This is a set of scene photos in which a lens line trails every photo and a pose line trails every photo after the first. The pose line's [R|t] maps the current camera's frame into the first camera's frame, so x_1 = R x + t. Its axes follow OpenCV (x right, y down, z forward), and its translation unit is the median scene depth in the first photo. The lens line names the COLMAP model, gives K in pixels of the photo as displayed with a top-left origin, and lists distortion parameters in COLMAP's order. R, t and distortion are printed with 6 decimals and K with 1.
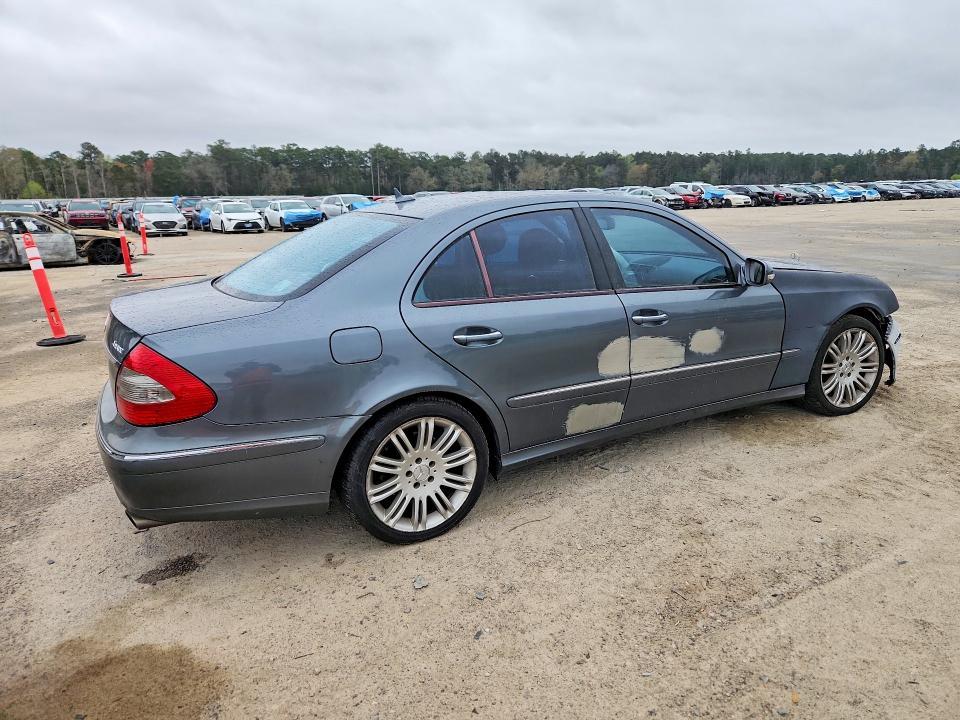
lens RADIAL K [[715.1, 0, 482.9], [0, 715.1, 357.7], [0, 0, 1]] dist [0.039836, -0.033496]
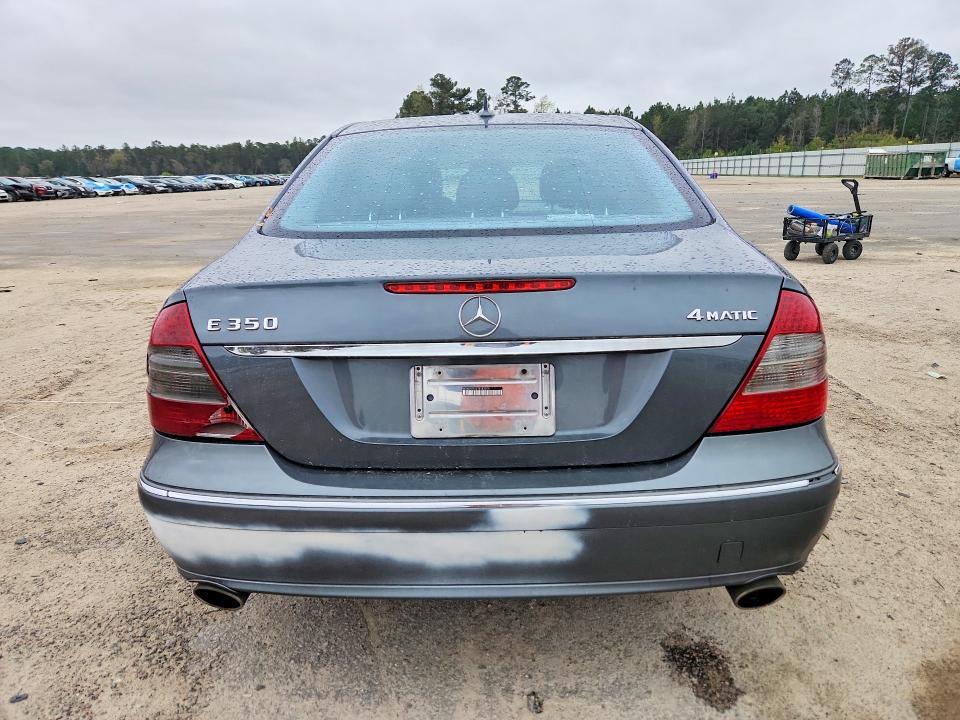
lens RADIAL K [[715.1, 0, 477.4], [0, 715.1, 356.1], [0, 0, 1]] dist [0.039836, -0.033496]
pose [[0.419173, -0.204954, 0.884470, -0.187426], [0.219289, 0.968199, 0.120429, -0.015995], [-0.881026, 0.143474, 0.450787, 0.158588]]
